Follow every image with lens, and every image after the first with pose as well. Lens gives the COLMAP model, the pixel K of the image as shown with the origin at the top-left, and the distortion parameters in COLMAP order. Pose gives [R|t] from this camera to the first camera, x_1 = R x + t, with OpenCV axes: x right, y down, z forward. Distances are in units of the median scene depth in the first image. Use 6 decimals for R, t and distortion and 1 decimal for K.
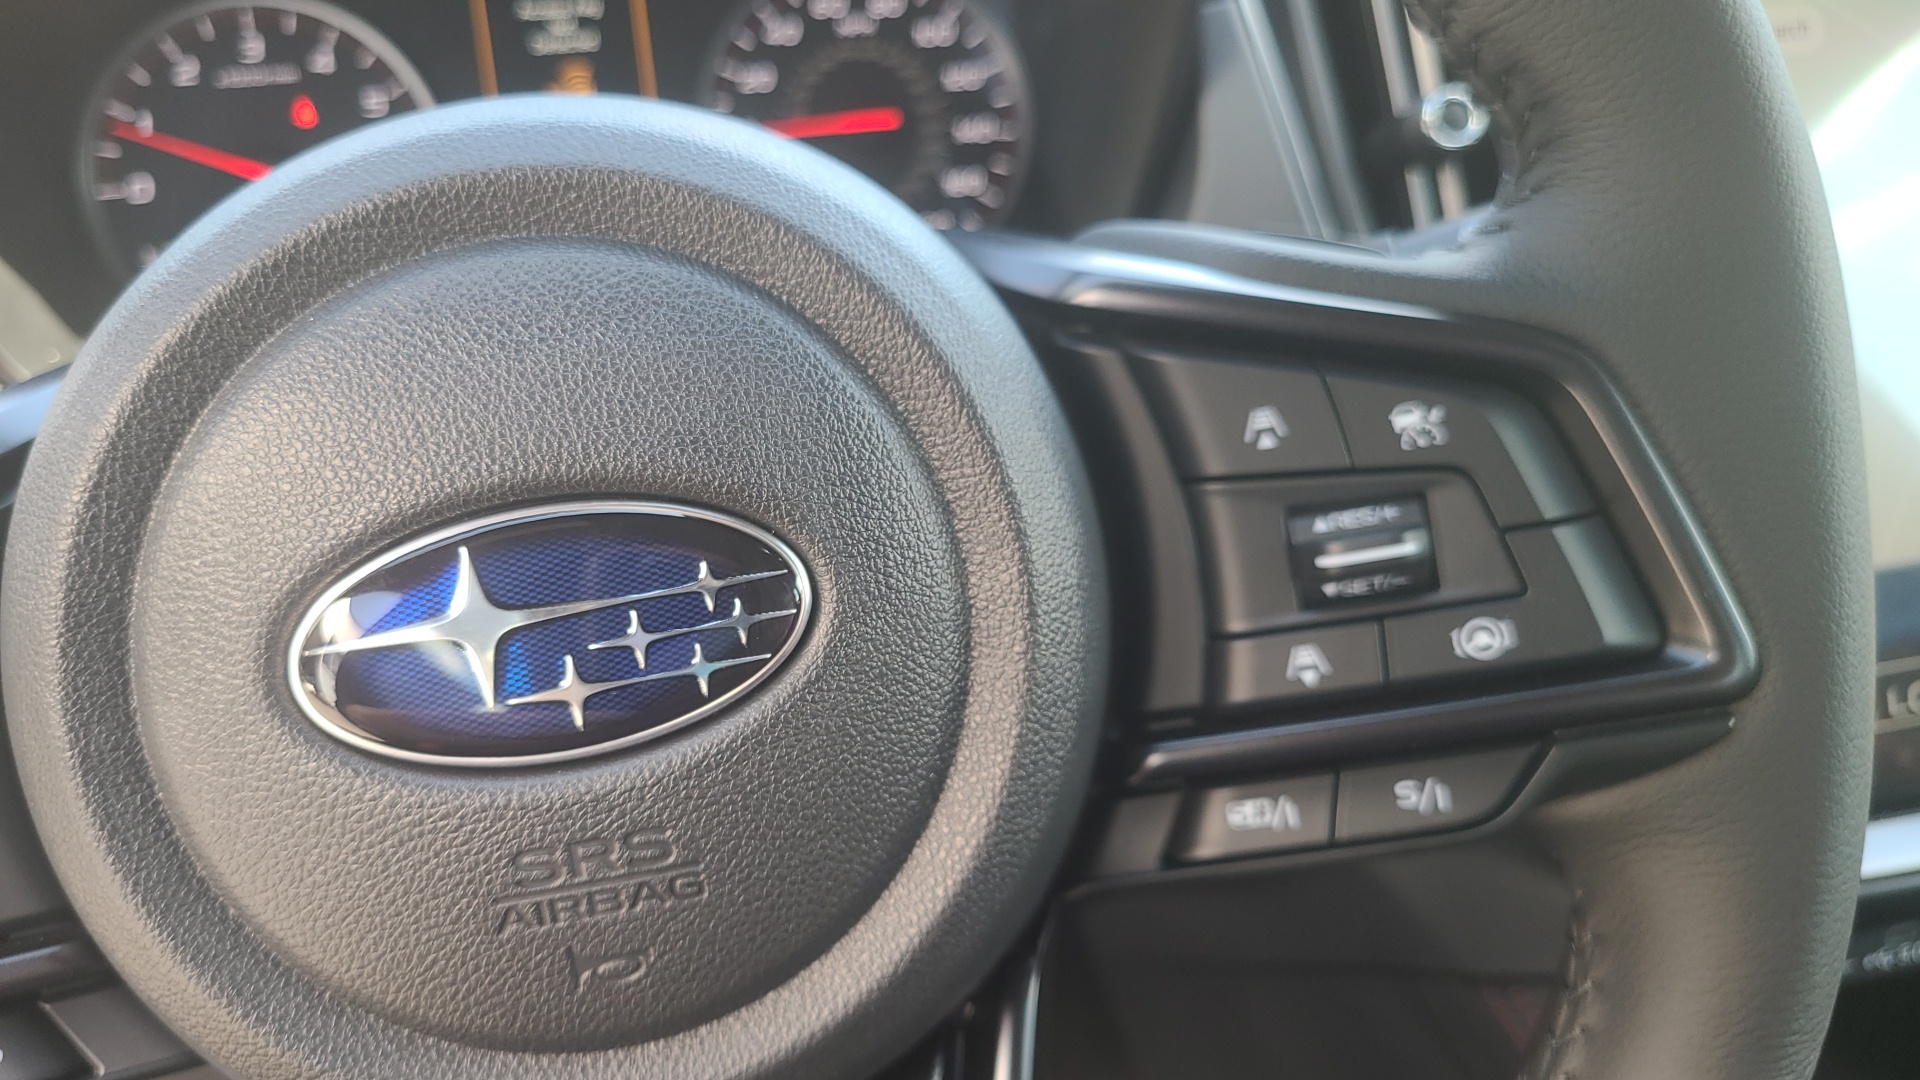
lens RADIAL K [[1467.0, 0, 923.6], [0, 1467.0, 578.0], [0, 0, 1]] dist [0.033006, -0.016059]
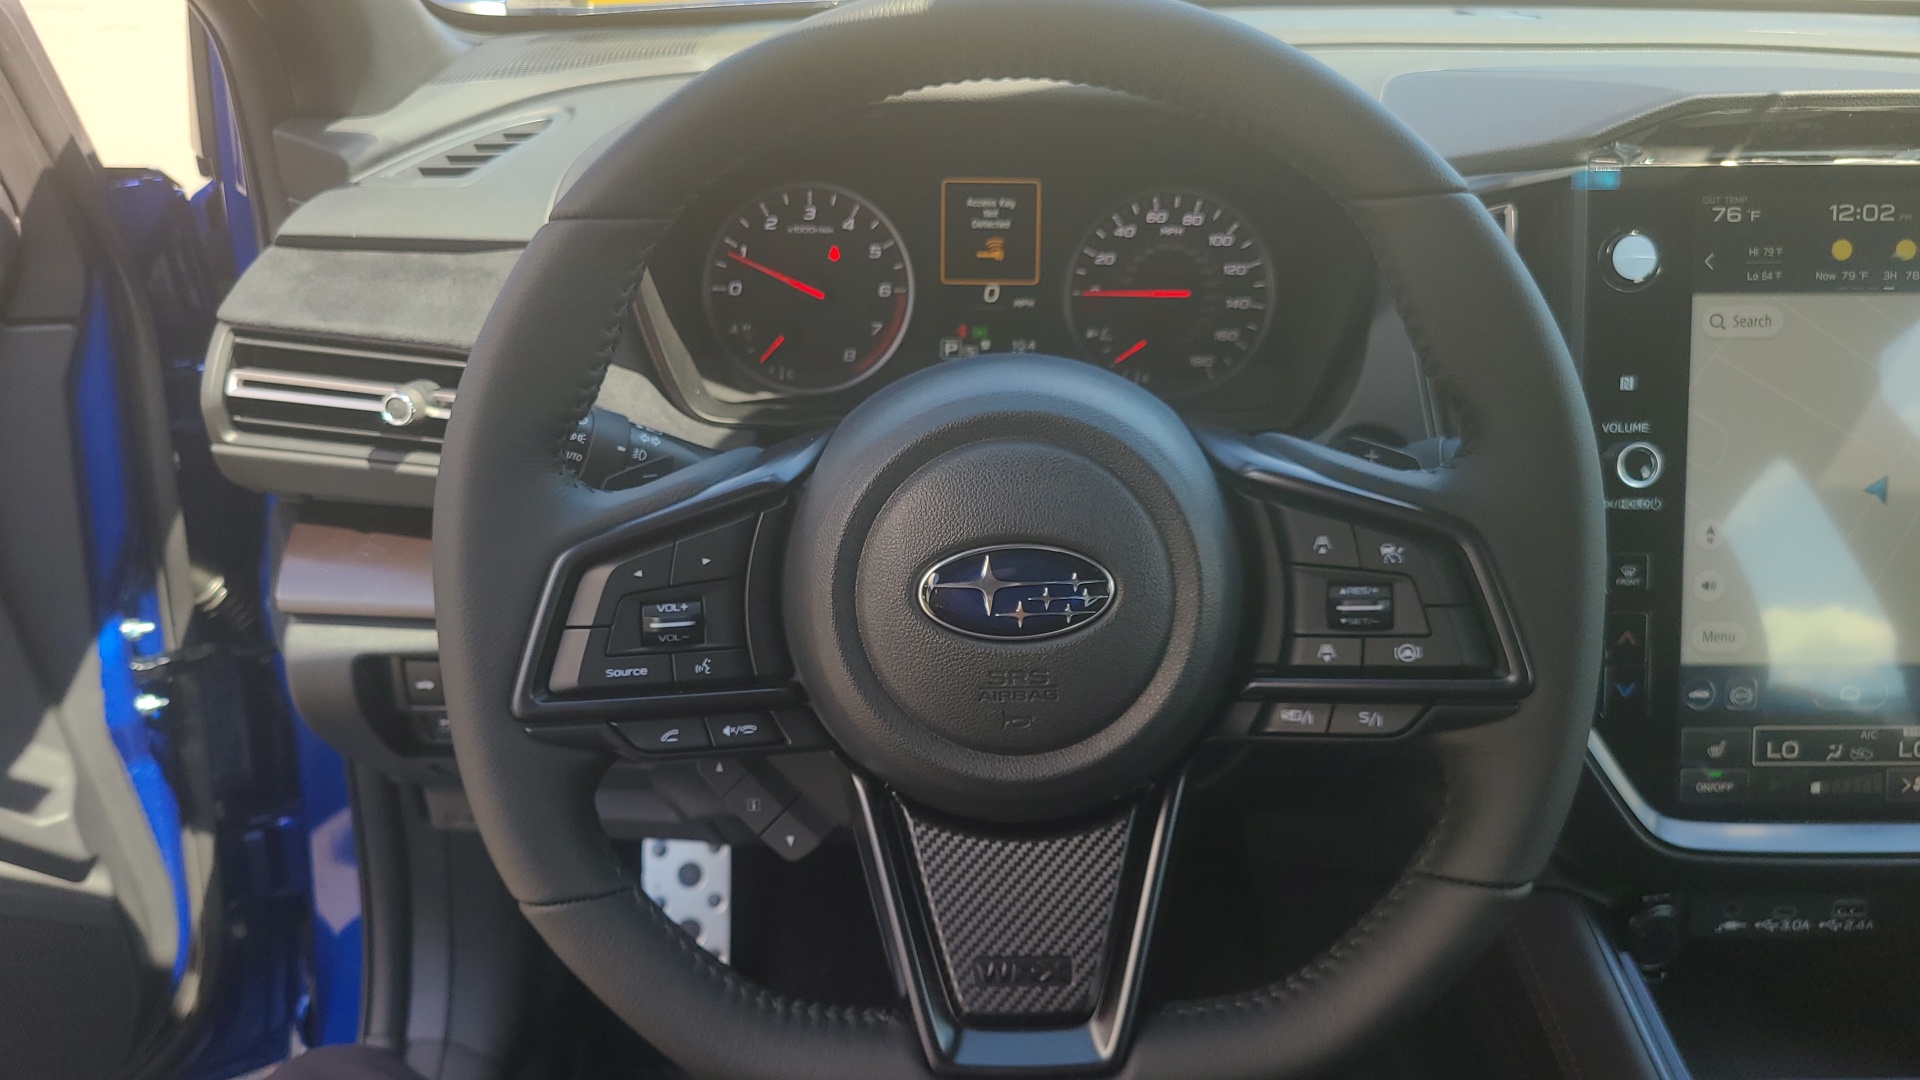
lens RADIAL K [[1467.0, 0, 976.0], [0, 1467.0, 545.0], [0, 0, 1]] dist [0.033006, -0.016059]
pose [[0.980918, 0.139418, -0.135506, 0.023624], [-0.140319, 0.990102, 0.002930, -0.042605], [0.134573, 0.016140, 0.990772, -1.589096]]
